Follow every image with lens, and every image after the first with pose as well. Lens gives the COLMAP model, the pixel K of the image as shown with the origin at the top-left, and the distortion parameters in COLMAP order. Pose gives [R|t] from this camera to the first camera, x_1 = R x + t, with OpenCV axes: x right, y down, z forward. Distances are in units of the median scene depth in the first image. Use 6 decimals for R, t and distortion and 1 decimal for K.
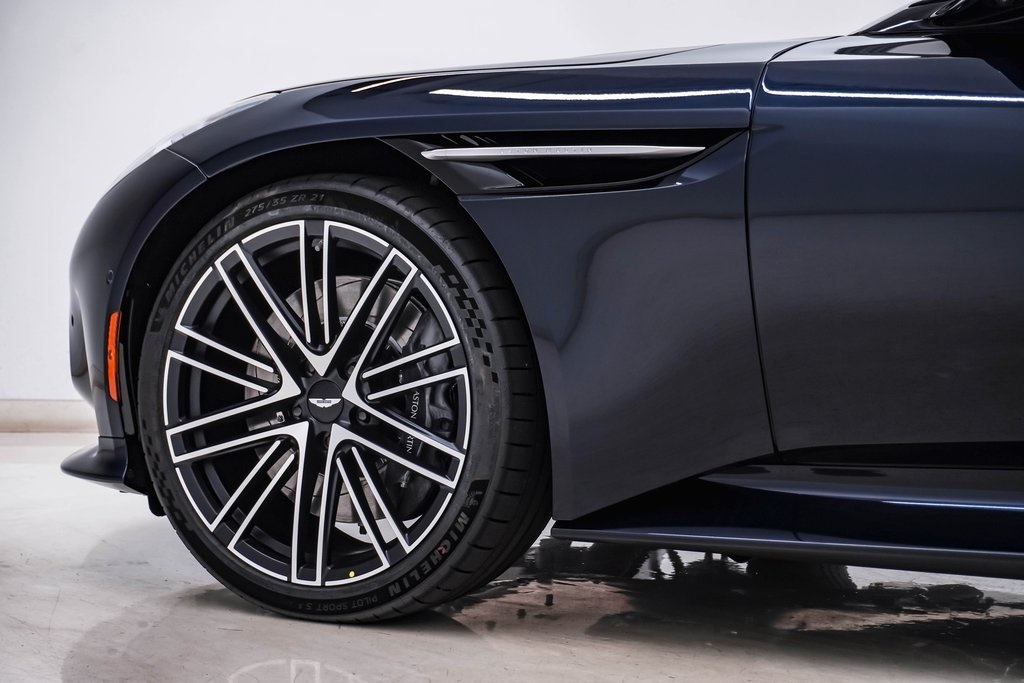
lens RADIAL K [[1895.6, 0, 512.0], [0, 1895.6, 341.5], [0, 0, 1]] dist [0.005459, 0.032780]
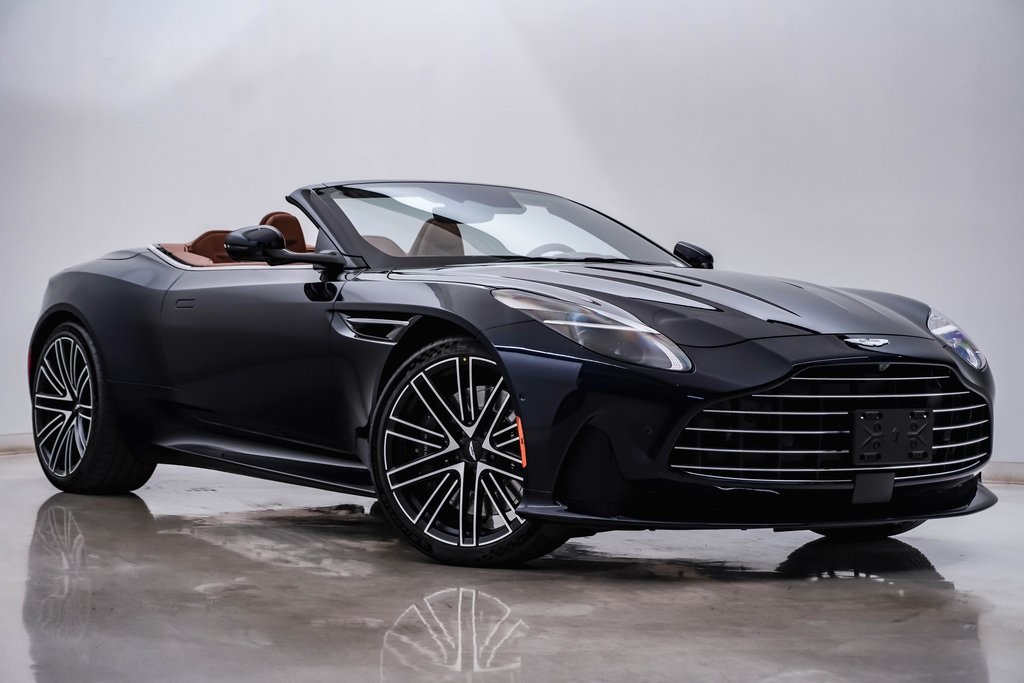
lens RADIAL K [[2172.1, 0, 512.0], [0, 2172.1, 341.5], [0, 0, 1]] dist [-0.034229, 0.632549]
pose [[0.998752, -0.048844, 0.010434, -0.076573], [0.049547, 0.995268, -0.083590, 0.107430], [-0.006302, 0.084003, 0.996446, -1.201827]]
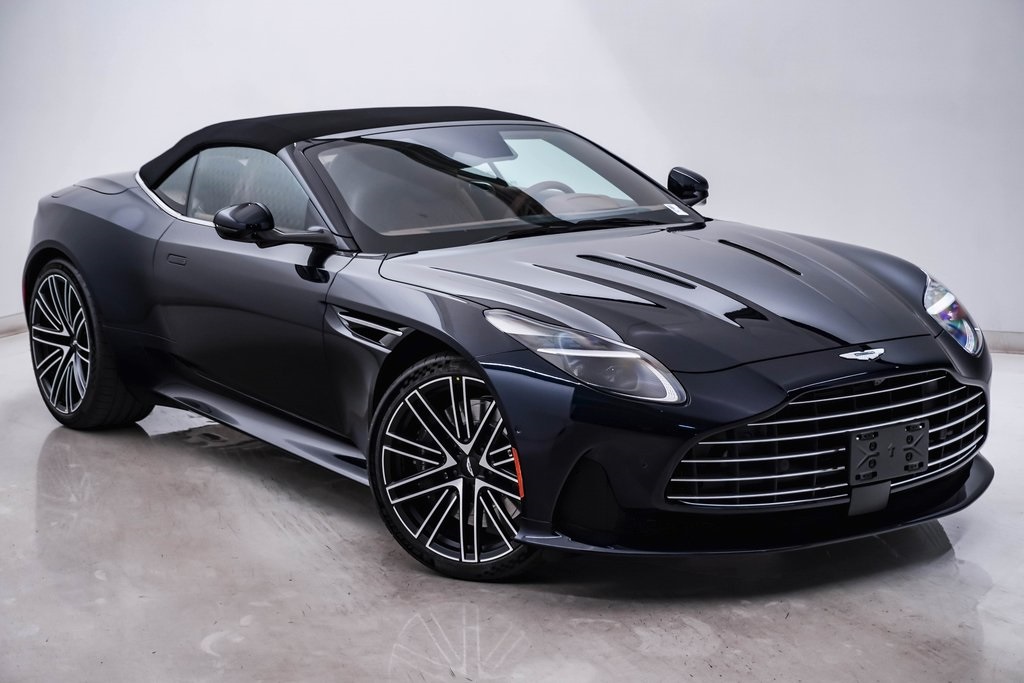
lens RADIAL K [[2172.1, 0, 512.0], [0, 2172.1, 341.5], [0, 0, 1]] dist [-0.034229, 0.632549]
pose [[0.996740, -0.080671, -0.001513, -0.042990], [0.080568, 0.994096, 0.072676, -0.253129], [-0.004359, -0.072561, 0.997354, -1.194846]]
